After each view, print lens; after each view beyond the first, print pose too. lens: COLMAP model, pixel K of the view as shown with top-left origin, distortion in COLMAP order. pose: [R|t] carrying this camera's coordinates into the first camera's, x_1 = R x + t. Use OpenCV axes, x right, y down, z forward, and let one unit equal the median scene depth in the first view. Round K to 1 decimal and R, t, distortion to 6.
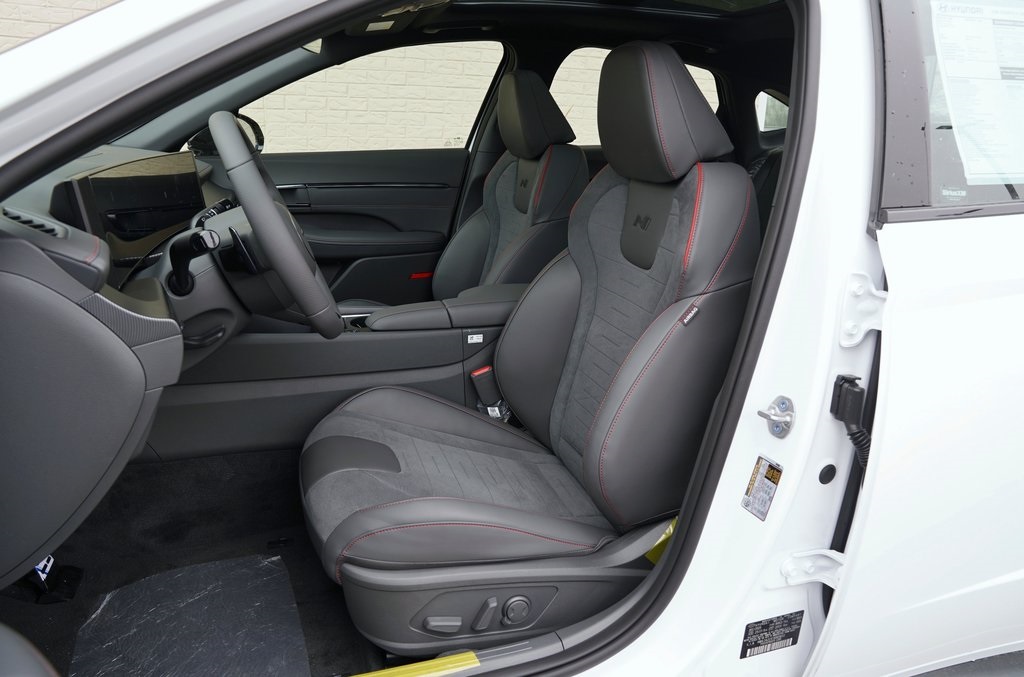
lens RADIAL K [[702.5, 0, 507.8], [0, 702.5, 340.2], [0, 0, 1]] dist [-0.121808, 0.071088]
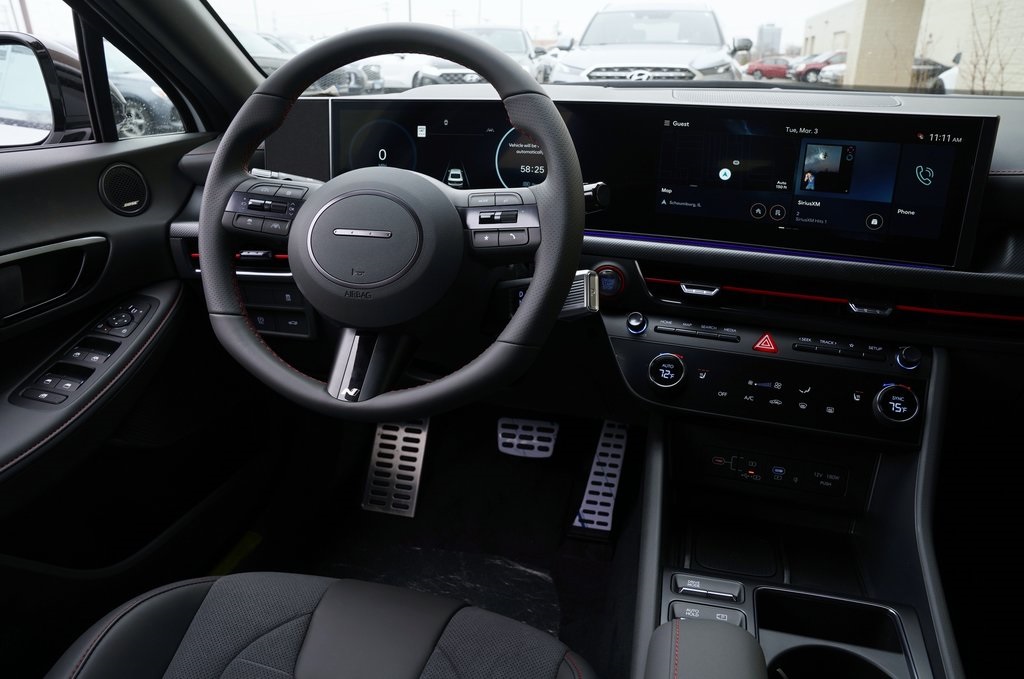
lens RADIAL K [[708.0, 0, 518.1], [0, 708.0, 340.9], [0, 0, 1]] dist [-0.108291, 0.039879]
pose [[-0.554742, 0.265051, -0.788675, 0.083239], [-0.269367, 0.839637, 0.471647, -0.273753], [0.787212, 0.474086, -0.394386, 0.975919]]
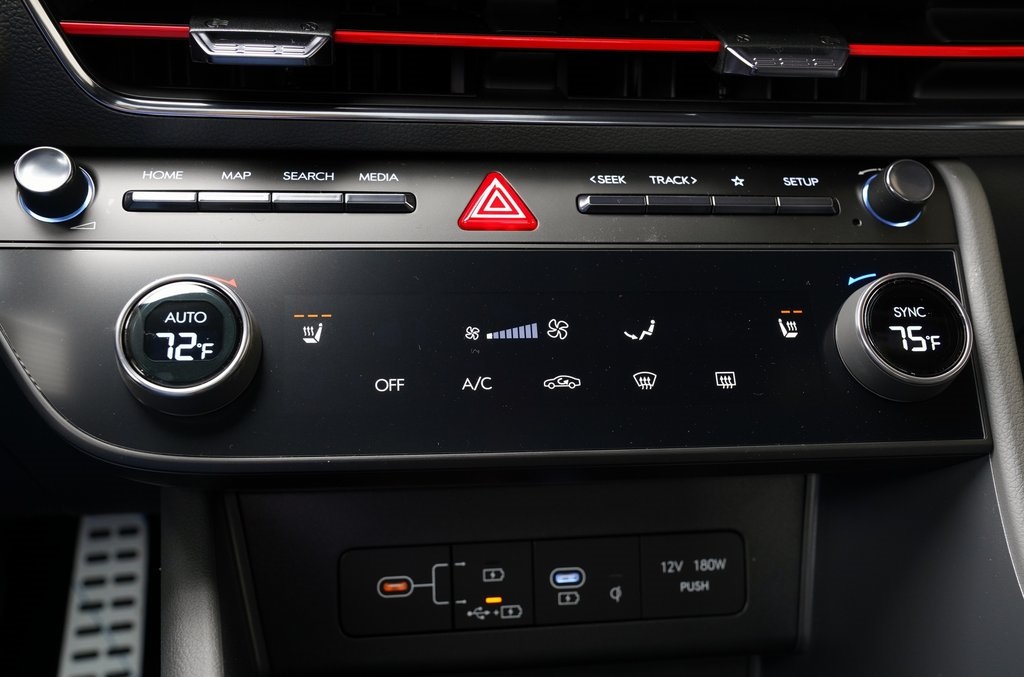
lens RADIAL K [[1057.4, 0, 515.2], [0, 1057.4, 340.5], [0, 0, 1]] dist [0.005410, 0.000000]
pose [[-0.095084, 0.324797, -0.940992, -0.162876], [-0.336178, 0.879264, 0.337461, -0.145512], [0.936986, 0.348428, 0.025586, 0.929910]]
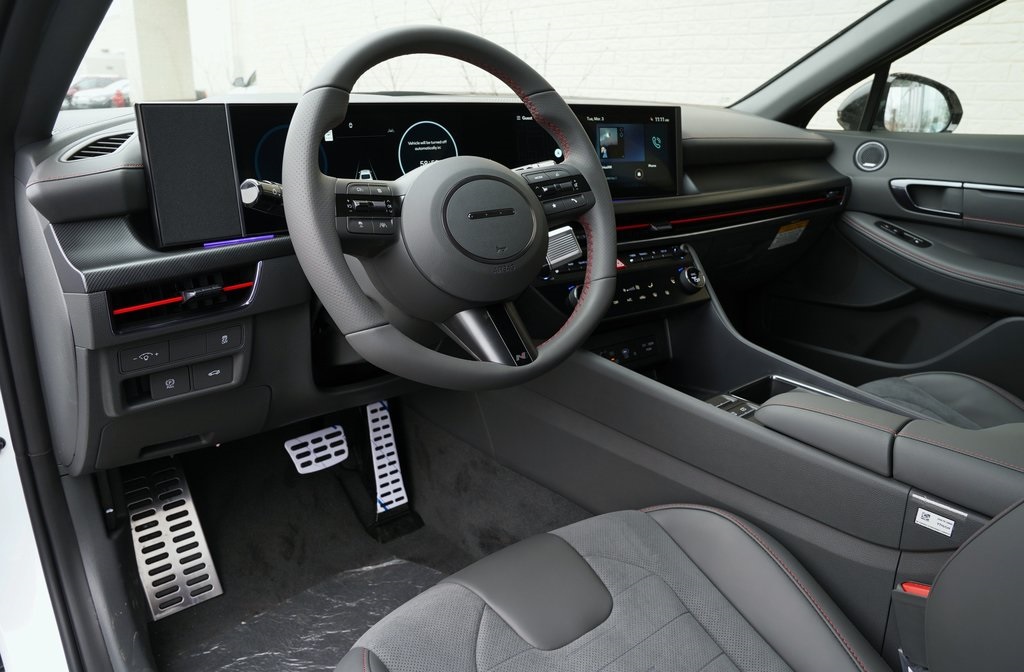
lens RADIAL K [[702.5, 0, 521.4], [0, 702.5, 330.4], [0, 0, 1]] dist [-0.121808, 0.071088]
pose [[0.357631, 0.262920, -0.896088, 0.220265], [-0.277479, 0.946131, 0.166860, -0.119903], [0.891687, 0.188971, 0.411320, 0.563508]]
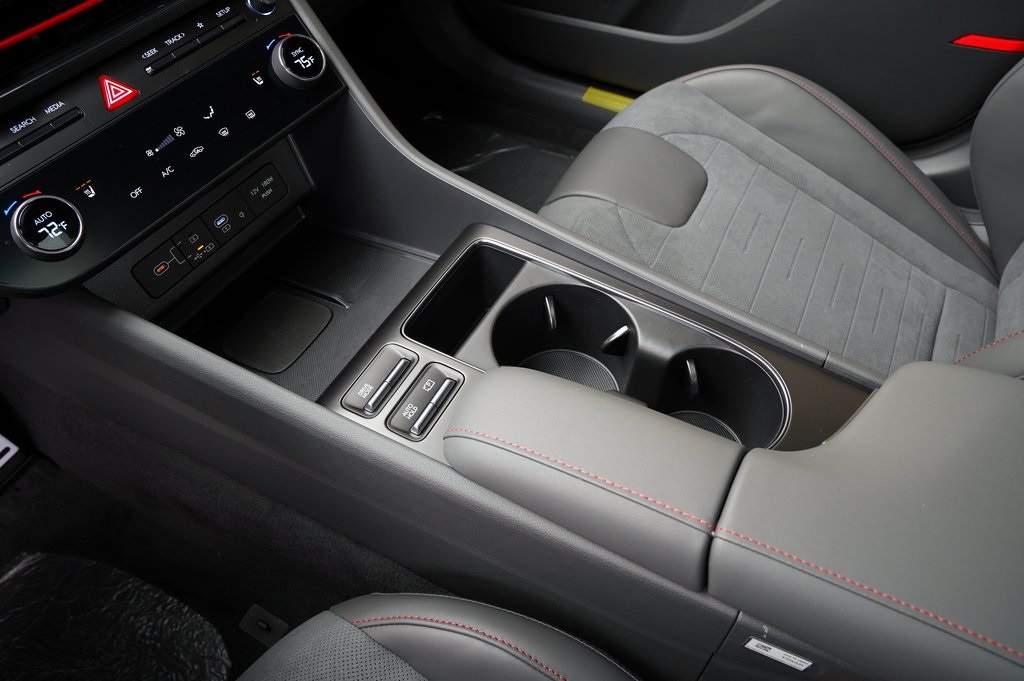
lens RADIAL K [[702.5, 0, 517.4], [0, 702.5, 344.9], [0, 0, 1]] dist [-0.121808, 0.071088]
pose [[0.673103, 0.555819, -0.487850, -0.052434], [-0.173676, 0.760012, 0.626273, -0.227702], [0.718866, -0.336819, 0.608099, 0.829404]]
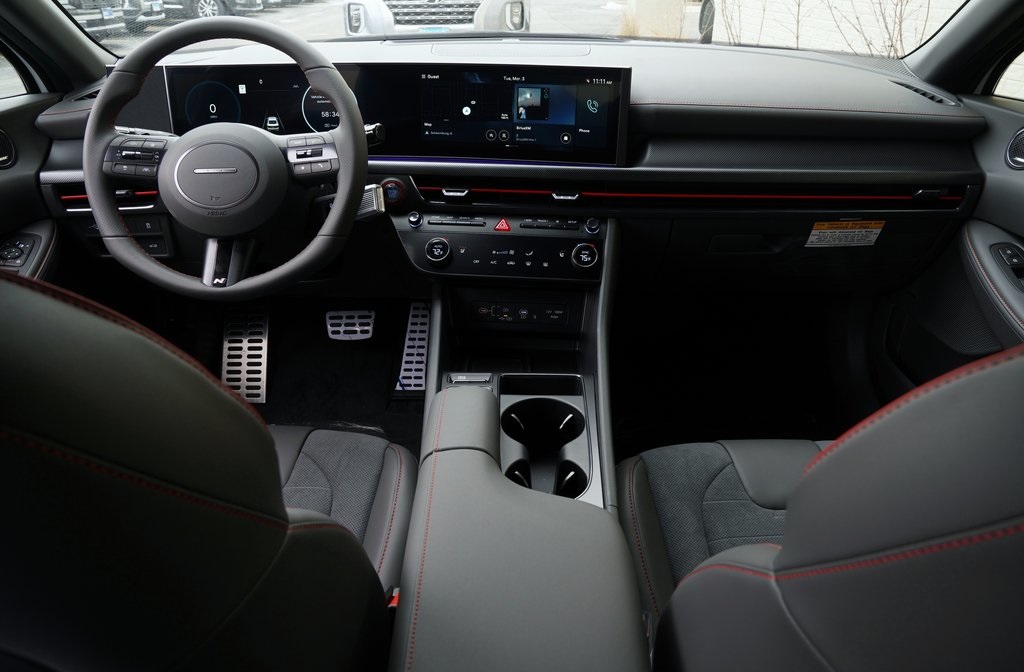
lens RADIAL K [[702.5, 0, 517.0], [0, 702.5, 329.7], [0, 0, 1]] dist [-0.121808, 0.071088]
pose [[-0.316398, 0.393444, -0.863188, 0.264199], [-0.300038, 0.821717, 0.484519, -0.354641], [0.899927, 0.412290, -0.141942, 1.079412]]
